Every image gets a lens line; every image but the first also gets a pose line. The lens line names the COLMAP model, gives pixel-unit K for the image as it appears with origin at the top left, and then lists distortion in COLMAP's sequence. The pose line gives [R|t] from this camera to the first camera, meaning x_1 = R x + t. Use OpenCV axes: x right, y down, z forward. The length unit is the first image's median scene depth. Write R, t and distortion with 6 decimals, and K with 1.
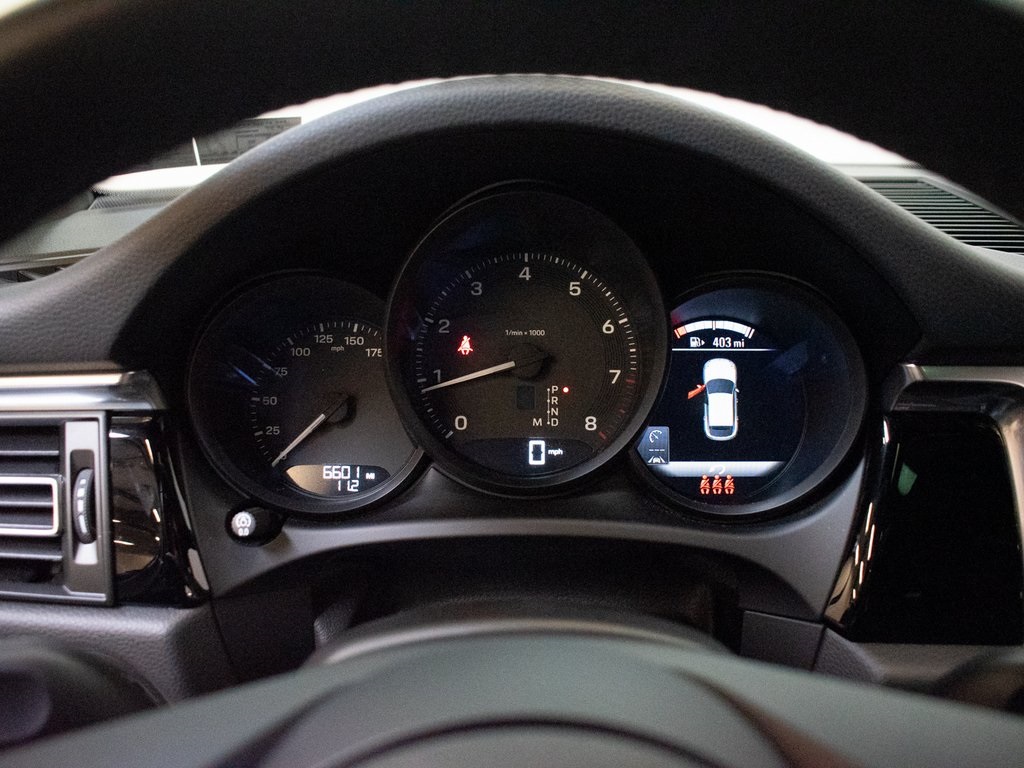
lens RADIAL K [[835.6, 0, 512.0], [0, 835.6, 384.0], [0, 0, 1]] dist [-0.107653, 0.014651]
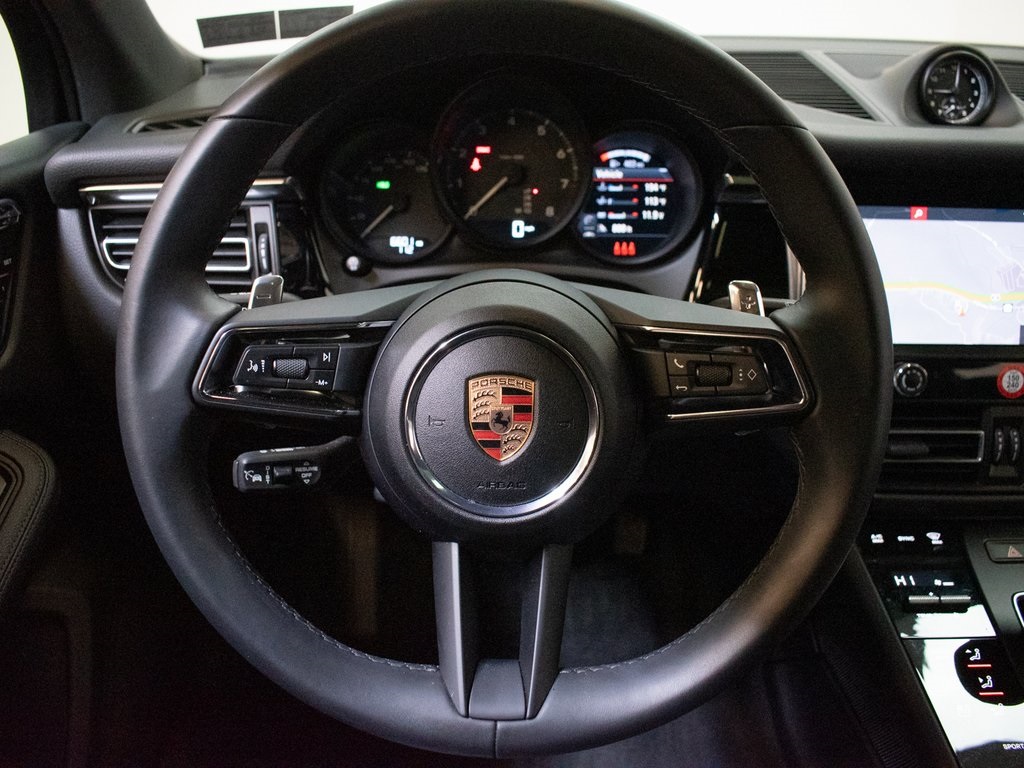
lens RADIAL K [[835.6, 0, 512.0], [0, 835.6, 384.0], [0, 0, 1]] dist [-0.107653, 0.014651]
pose [[0.999965, 0.001298, 0.008214, 0.003942], [-0.002706, 0.984765, 0.173870, 0.098812], [-0.007863, -0.173886, 0.984734, -0.725062]]
